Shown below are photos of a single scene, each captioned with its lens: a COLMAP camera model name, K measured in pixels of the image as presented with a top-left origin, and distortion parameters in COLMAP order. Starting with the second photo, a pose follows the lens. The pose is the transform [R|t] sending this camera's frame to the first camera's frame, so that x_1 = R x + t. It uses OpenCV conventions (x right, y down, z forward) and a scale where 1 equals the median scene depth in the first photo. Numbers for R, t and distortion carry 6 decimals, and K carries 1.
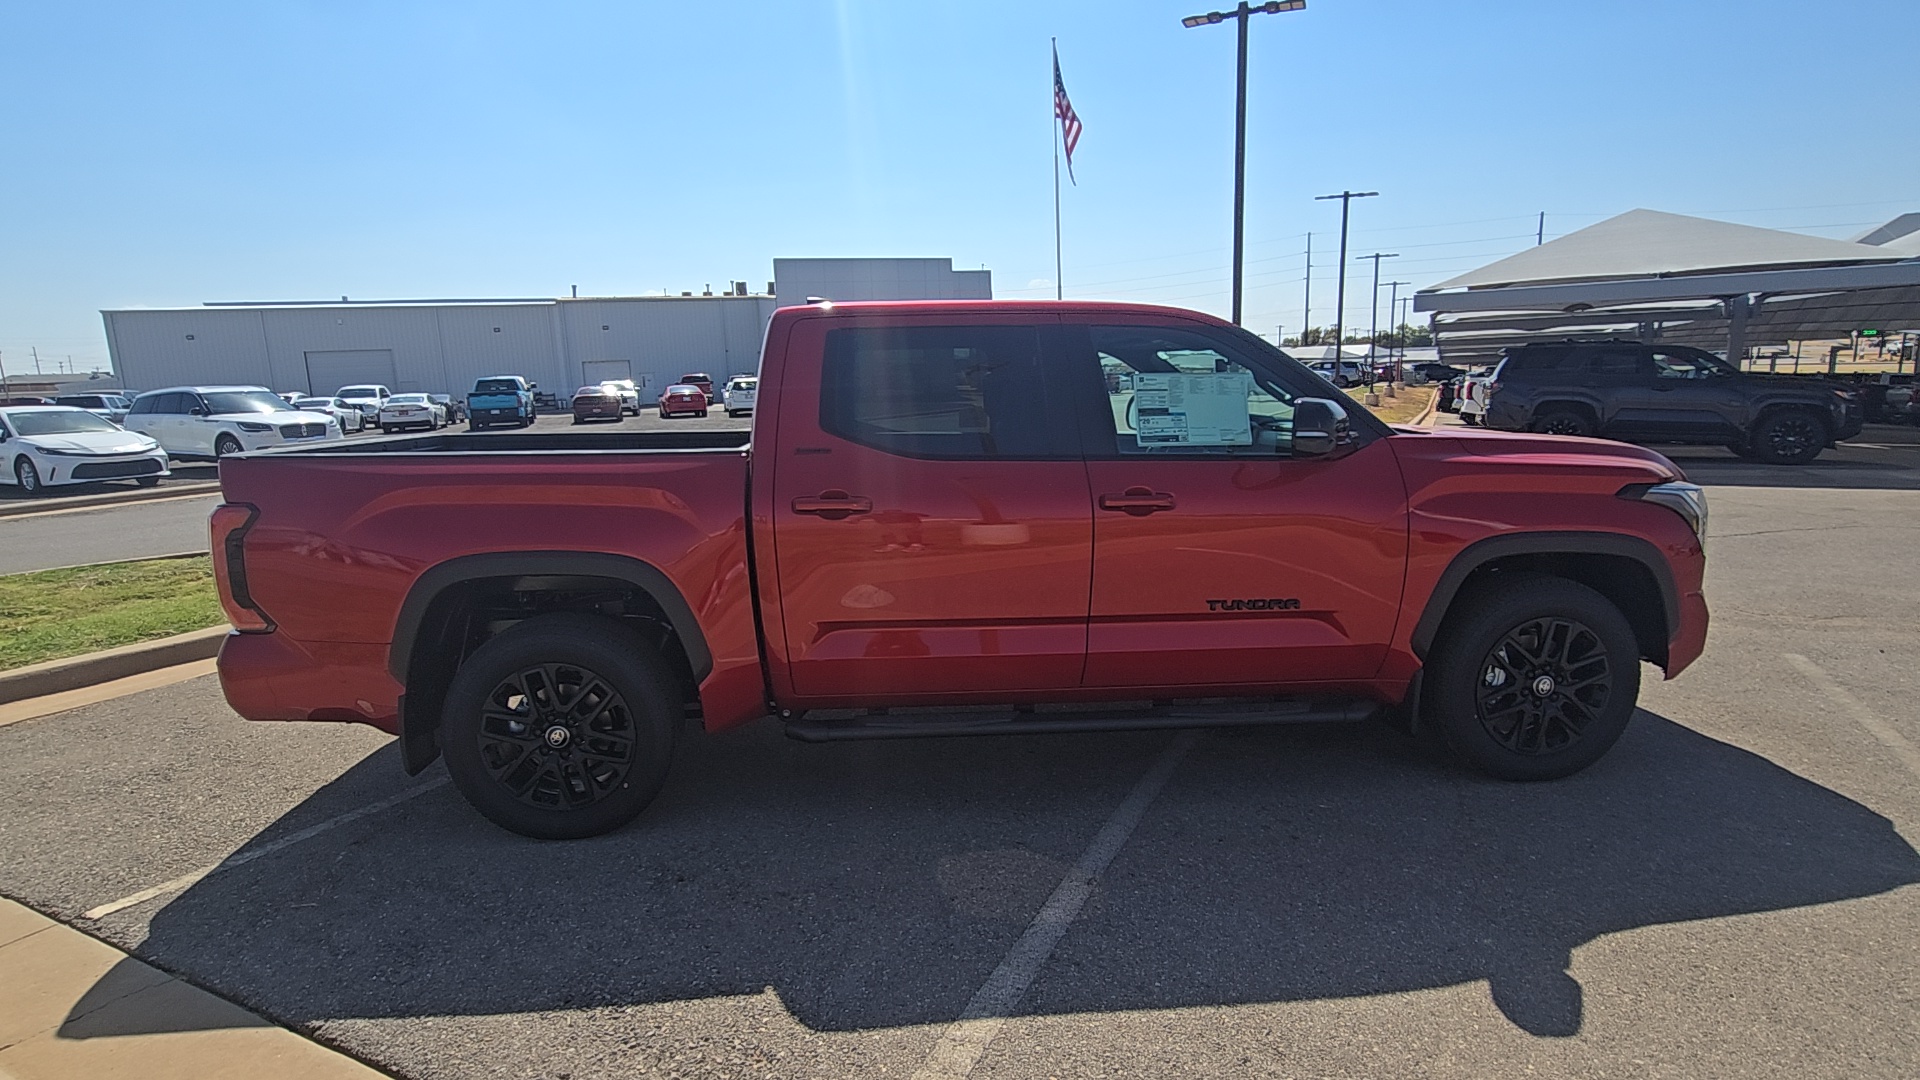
lens RADIAL K [[971.1, 0, 950.2], [0, 971.1, 544.4], [0, 0, 1]] dist [-0.000757, 0.001659]
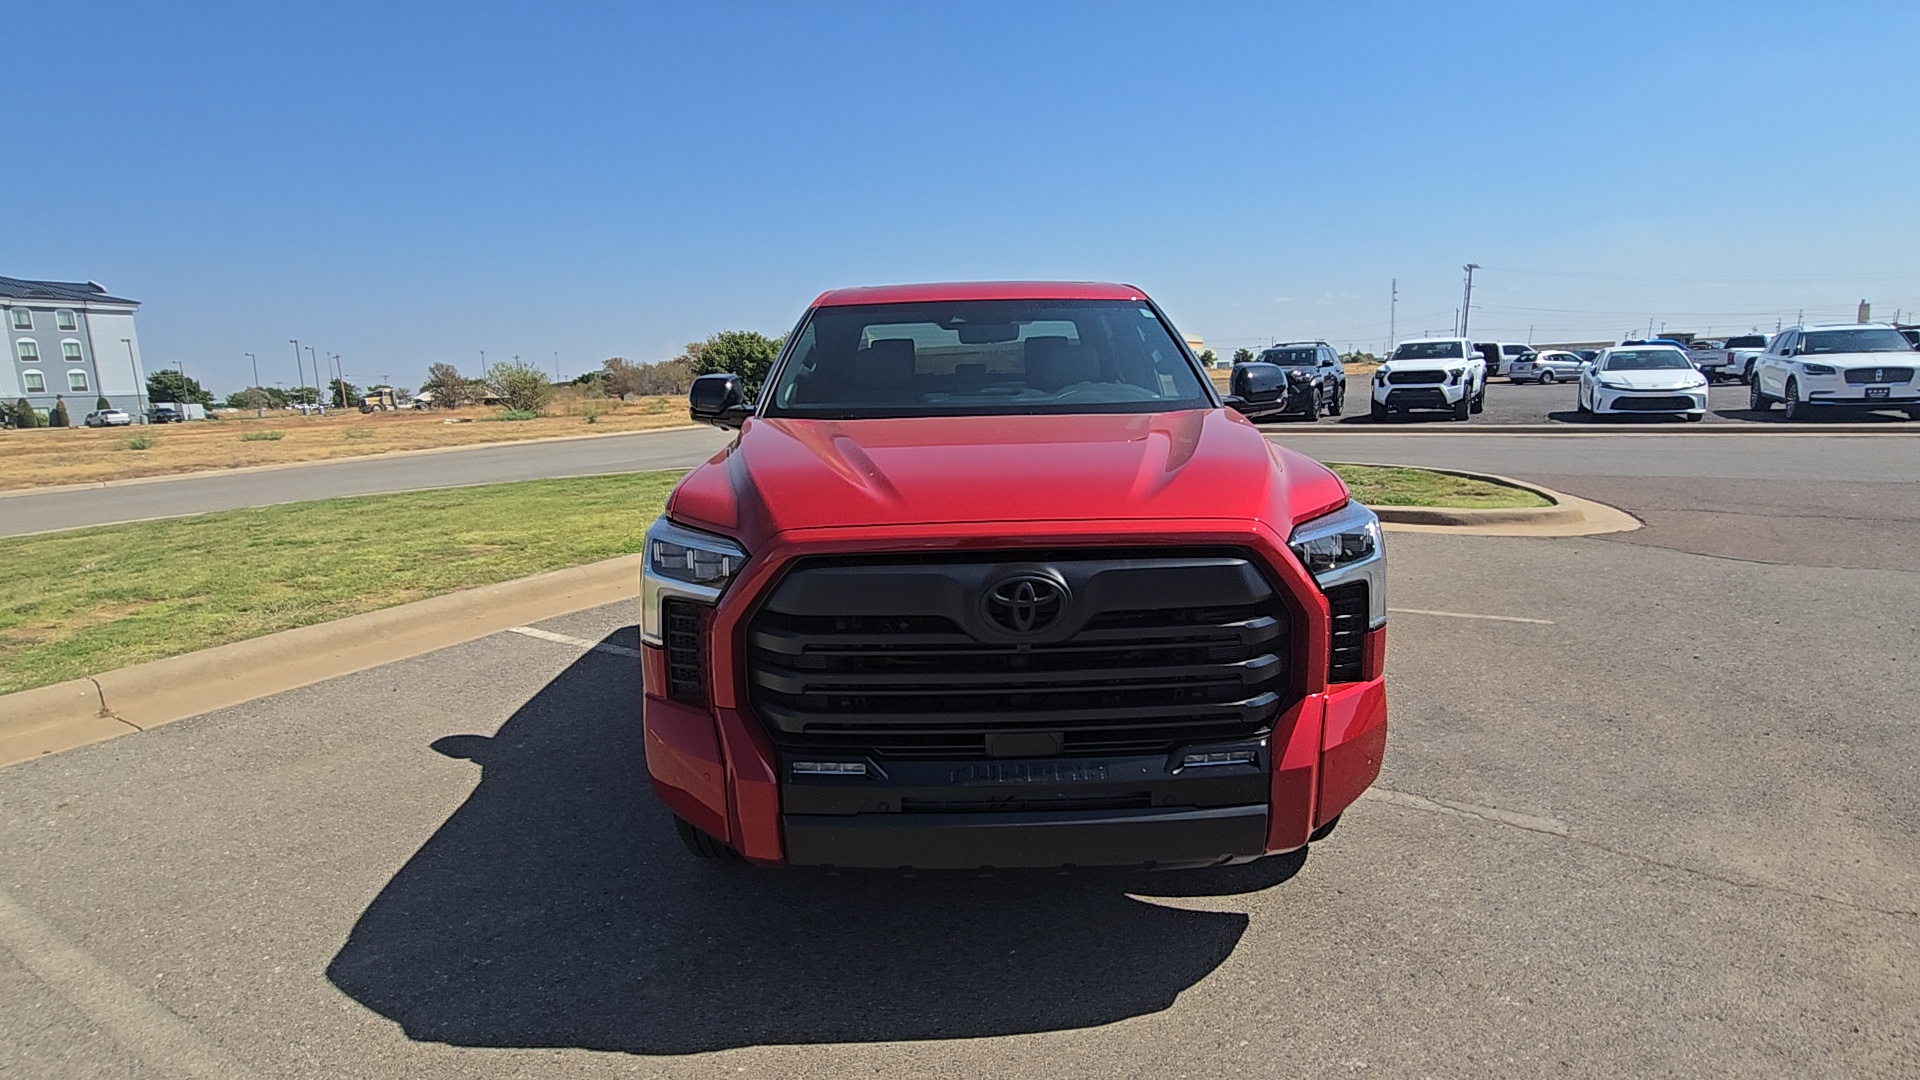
lens RADIAL K [[971.1, 0, 959.3], [0, 971.1, 536.6], [0, 0, 1]] dist [-0.000757, 0.001659]
pose [[-0.066219, 0.198957, -0.977768, 0.170369], [-0.138706, 0.968570, 0.206479, -0.026987], [0.988117, 0.149296, -0.036541, 0.150036]]
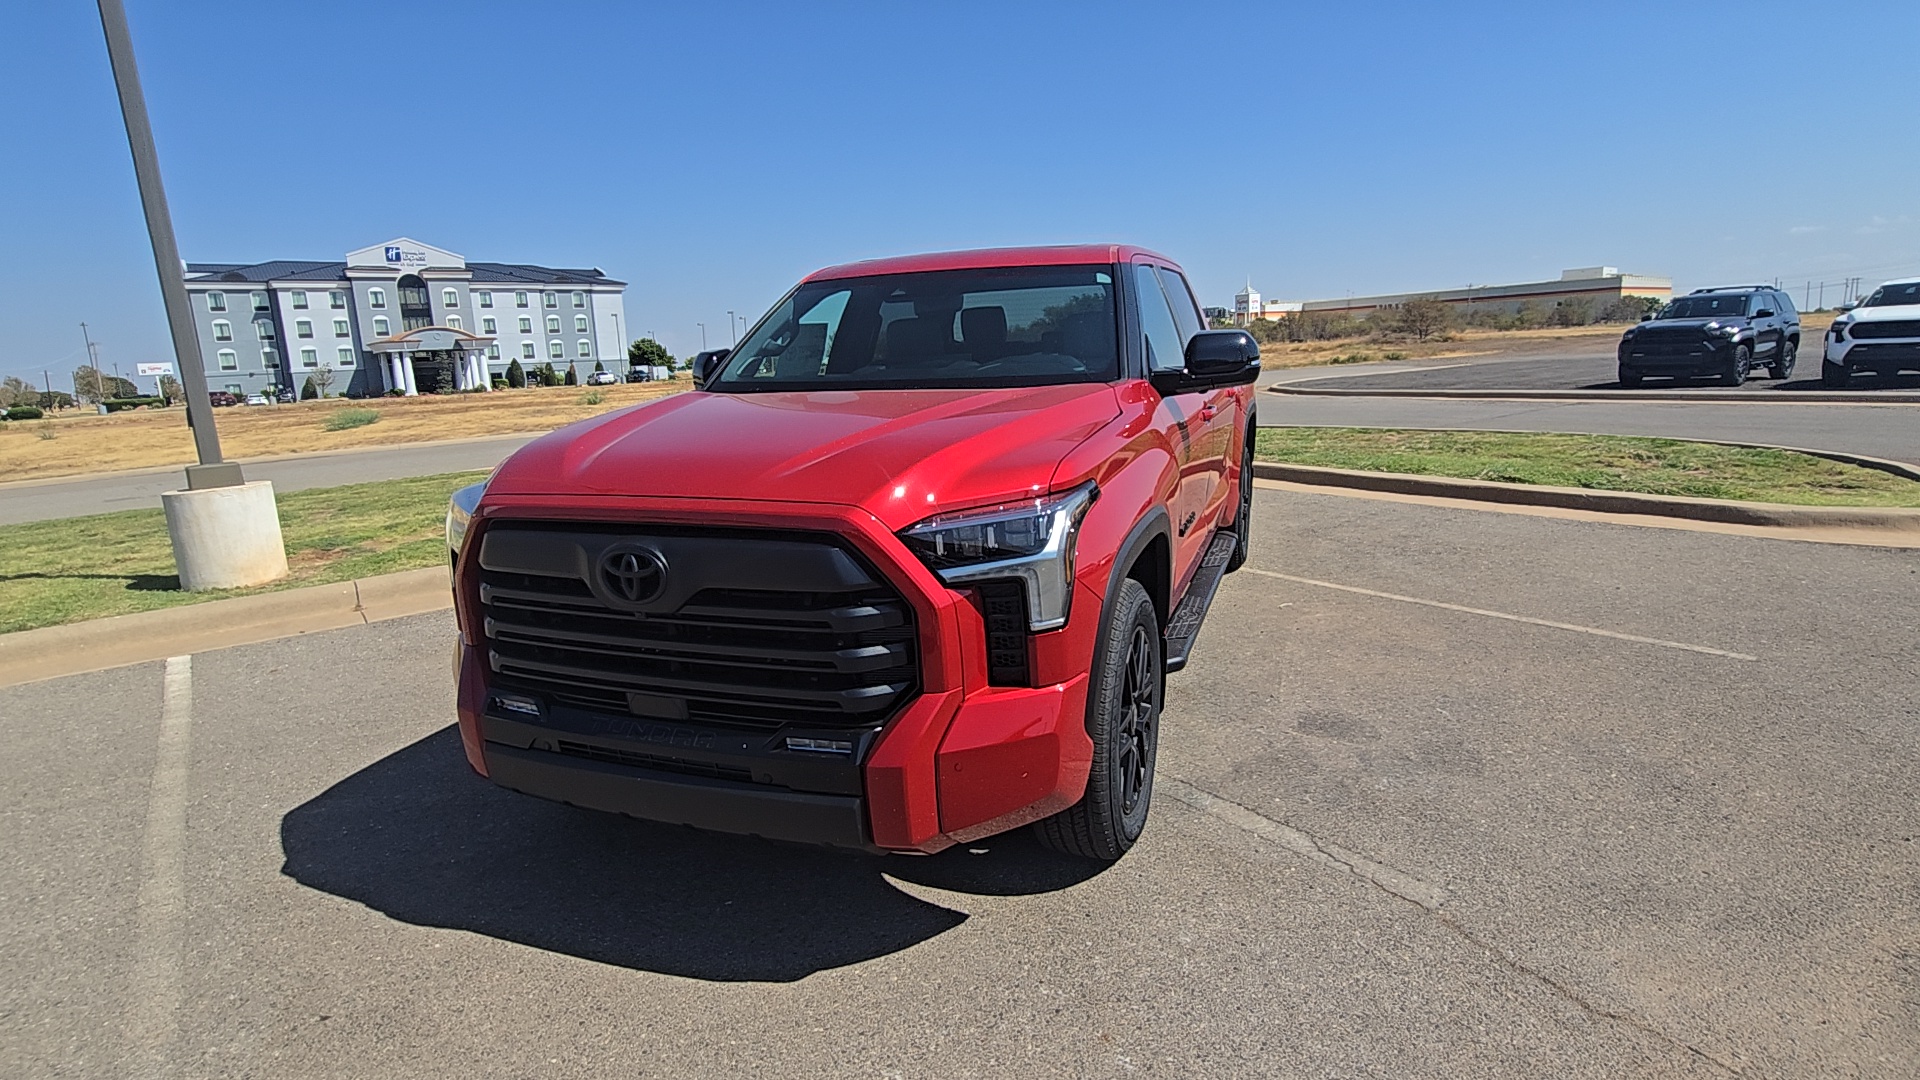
lens RADIAL K [[971.1, 0, 958.6], [0, 971.1, 546.1], [0, 0, 1]] dist [-0.000757, 0.001659]
pose [[-0.430671, 0.229996, -0.872711, 0.156281], [-0.097981, 0.949353, 0.298546, -0.035087], [0.897175, 0.214084, -0.386323, 0.202801]]
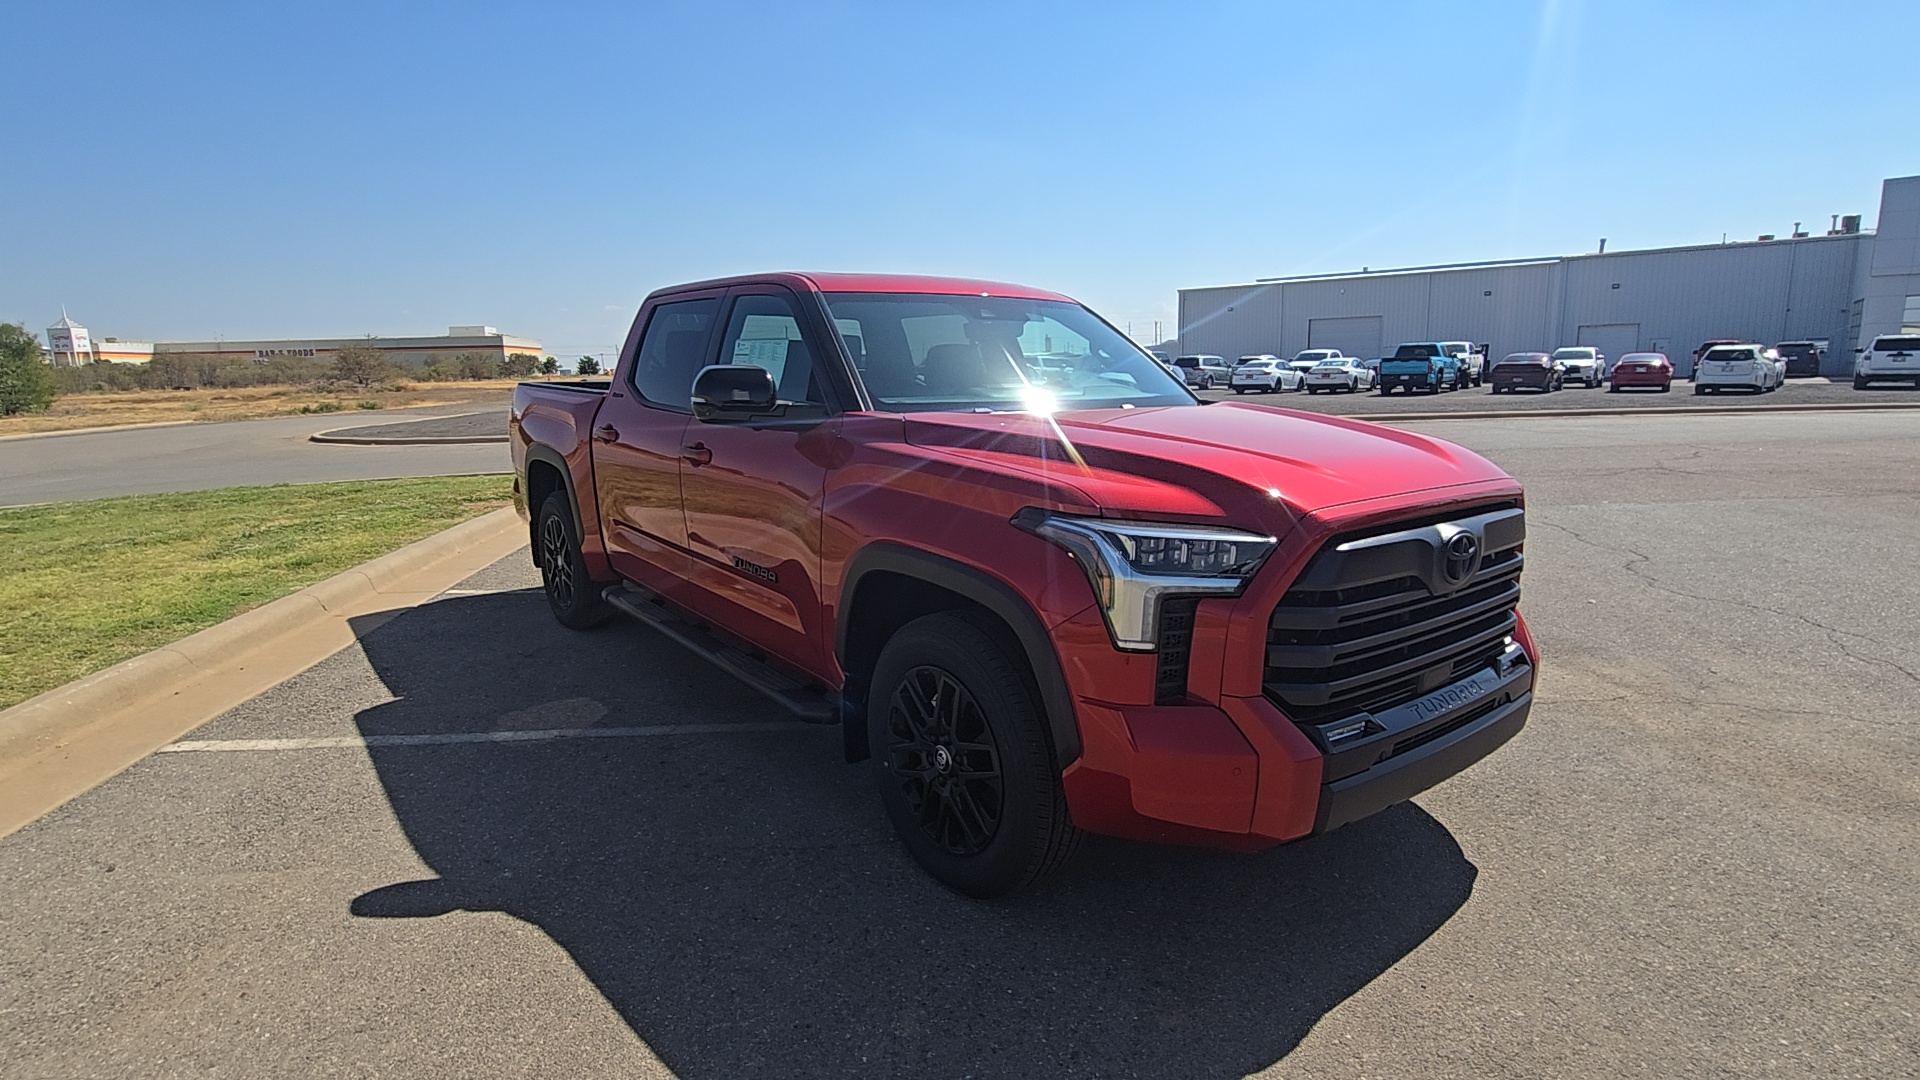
lens RADIAL K [[971.1, 0, 955.0], [0, 971.1, 539.8], [0, 0, 1]] dist [-0.000757, 0.001659]
pose [[0.545378, 0.170652, -0.820635, 0.147499], [-0.145994, 0.983430, 0.107480, -0.012730], [0.825378, 0.061190, 0.561255, 0.070648]]
